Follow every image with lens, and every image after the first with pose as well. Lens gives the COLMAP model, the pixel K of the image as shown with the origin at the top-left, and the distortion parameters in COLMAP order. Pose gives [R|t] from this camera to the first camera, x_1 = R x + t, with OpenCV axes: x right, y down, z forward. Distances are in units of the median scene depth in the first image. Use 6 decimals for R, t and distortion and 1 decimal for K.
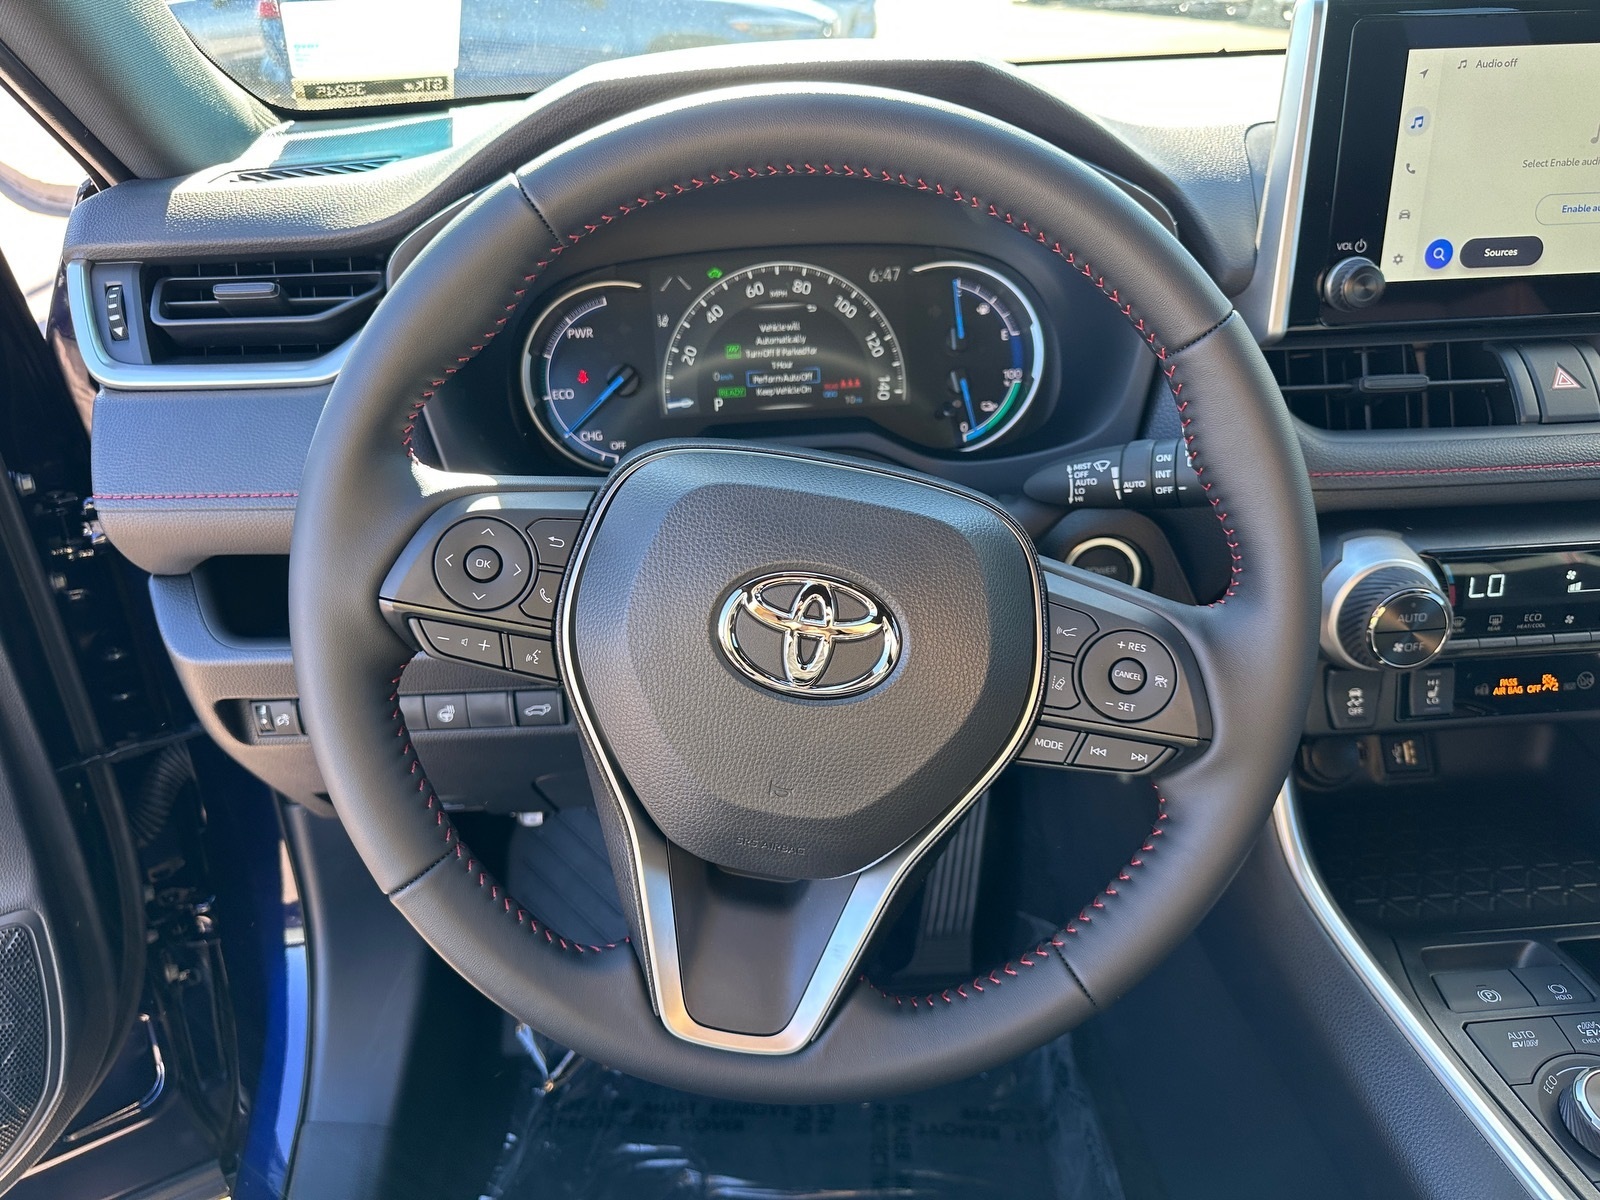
lens RADIAL K [[1147.7, 0, 785.0], [0, 1147.7, 613.3], [0, 0, 1]] dist [0.119731, -0.230437]
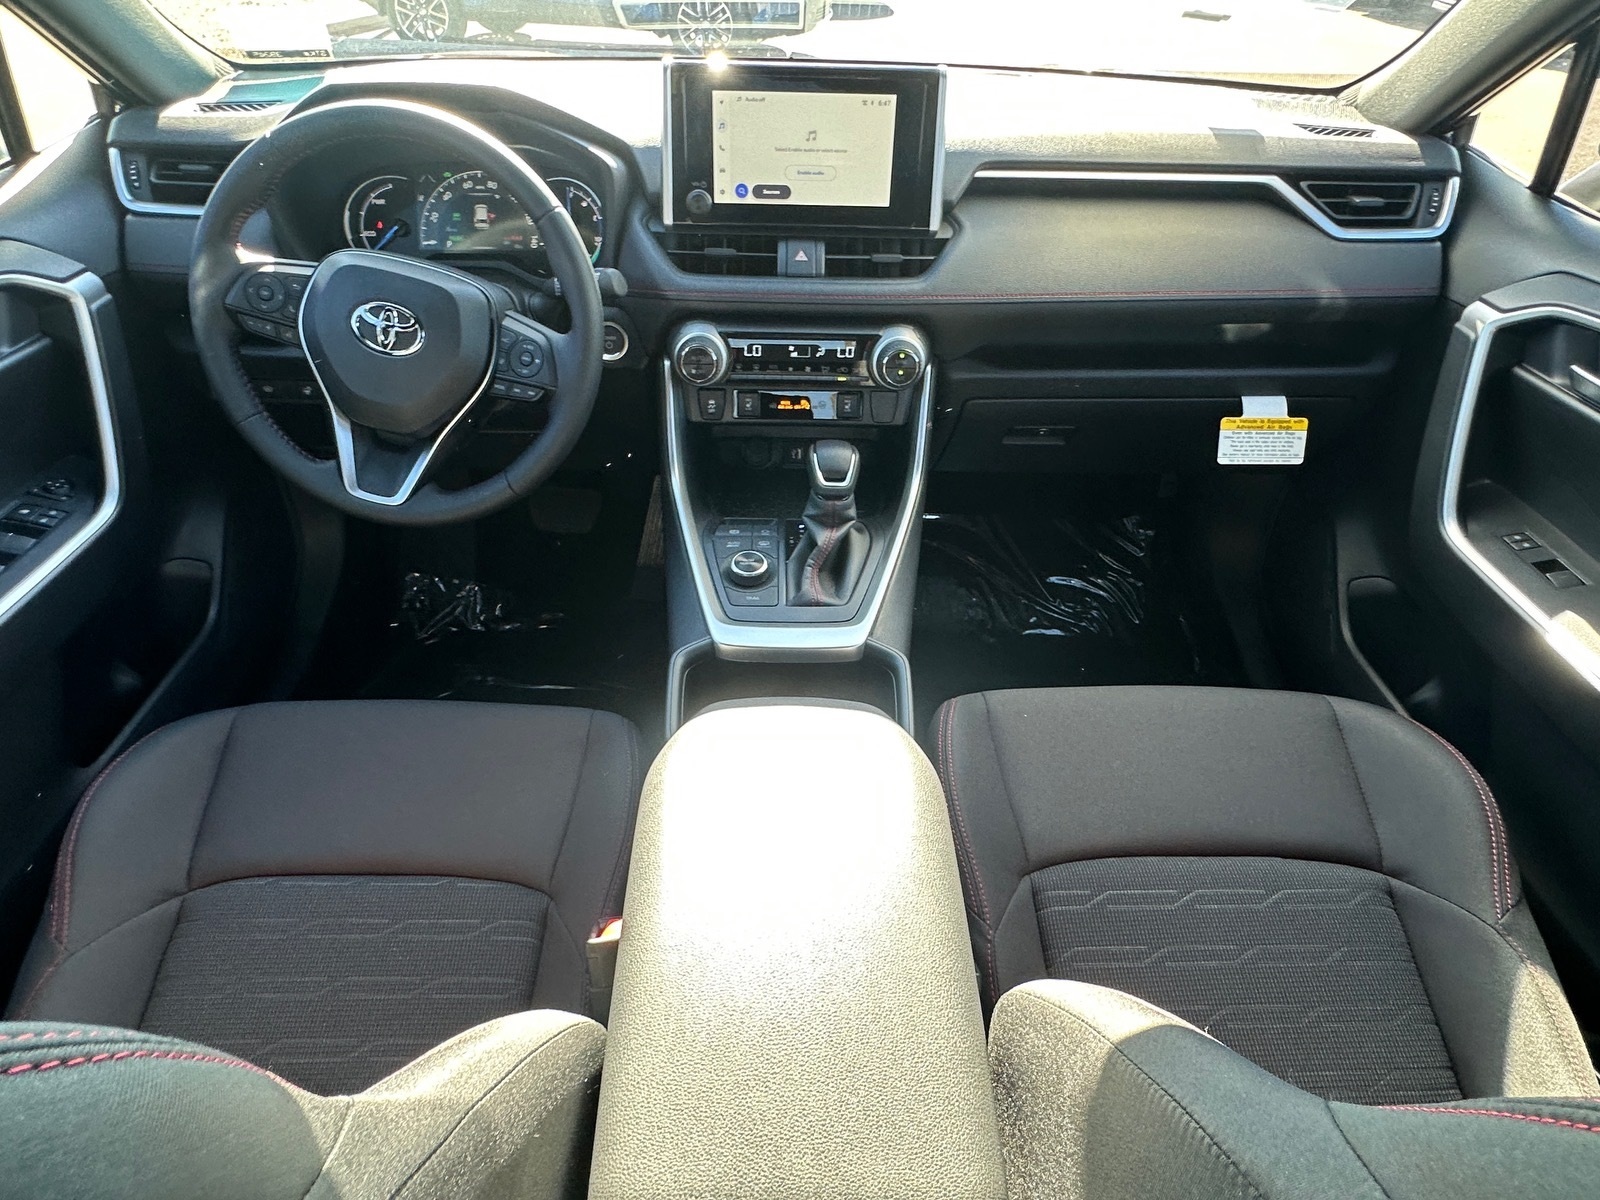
lens RADIAL K [[928.2, 0, 781.4], [0, 928.2, 628.9], [0, 0, 1]] dist [-0.004557, 0.000737]
pose [[0.997455, 0.070898, 0.007525, 0.549486], [-0.071127, 0.982269, 0.173460, 0.151051], [0.004906, -0.173553, 0.984812, -0.680451]]
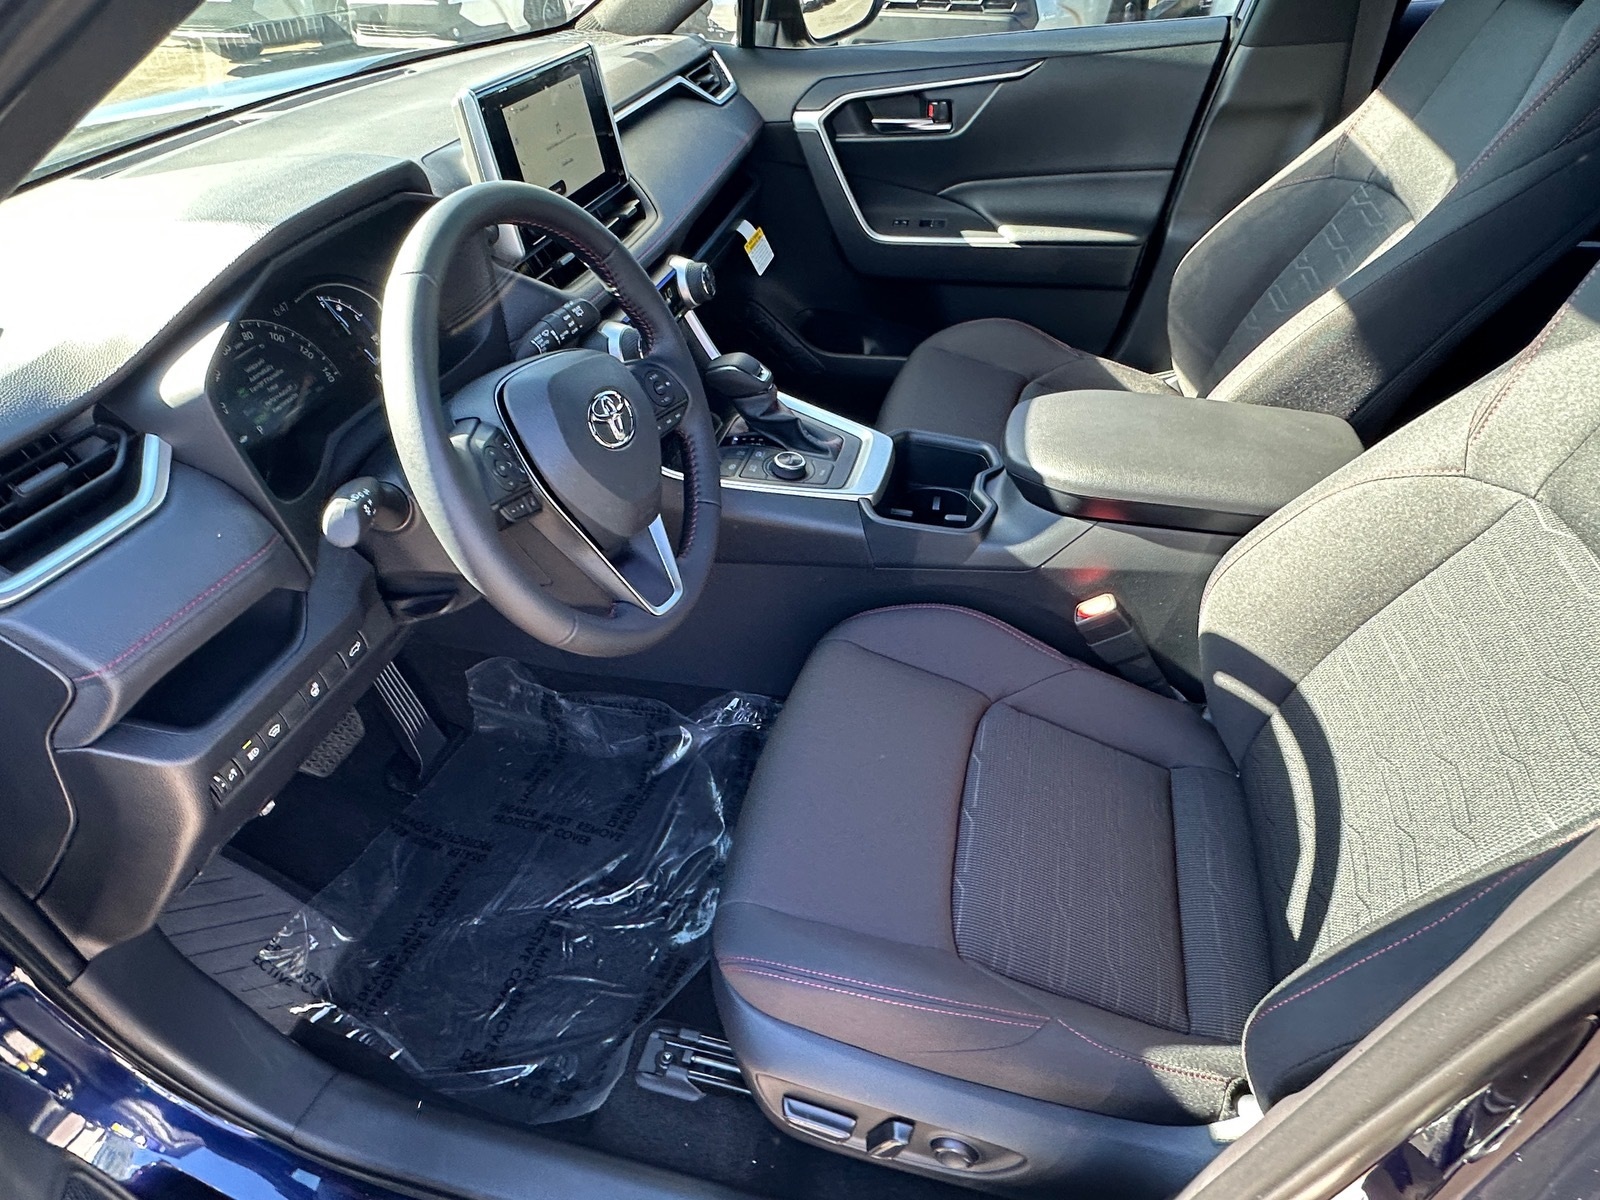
lens RADIAL K [[928.2, 0, 781.4], [0, 928.2, 628.9], [0, 0, 1]] dist [-0.004557, 0.000737]
pose [[0.304638, -0.595199, 0.743596, -0.874632], [0.490388, 0.767291, 0.413262, -0.152005], [-0.816527, 0.238755, 0.525624, -0.074993]]
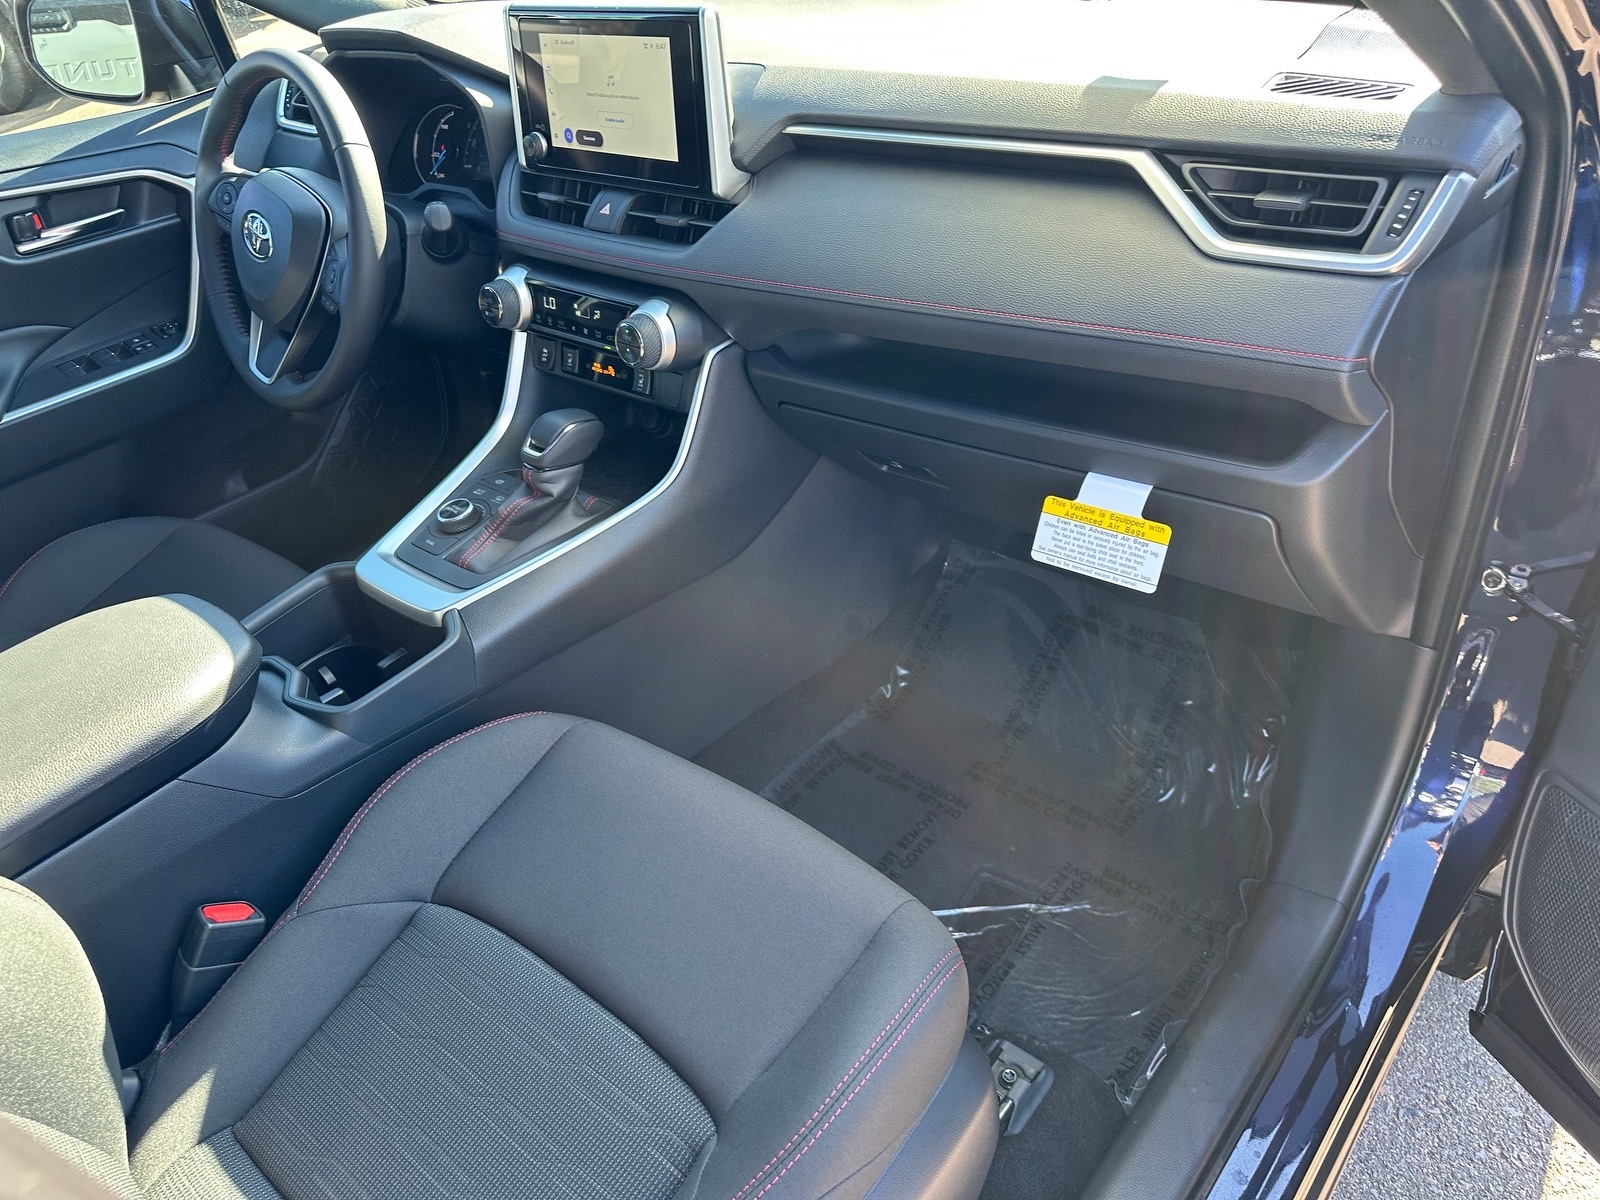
lens RADIAL K [[1118.0, 0, 797.2], [0, 1118.0, 621.2], [0, 0, 1]] dist [0.117104, -0.203889]
pose [[0.731494, 0.367825, -0.574127, 1.884038], [-0.258034, 0.928726, 0.266244, -0.120846], [0.631138, -0.046611, 0.774269, -0.282496]]
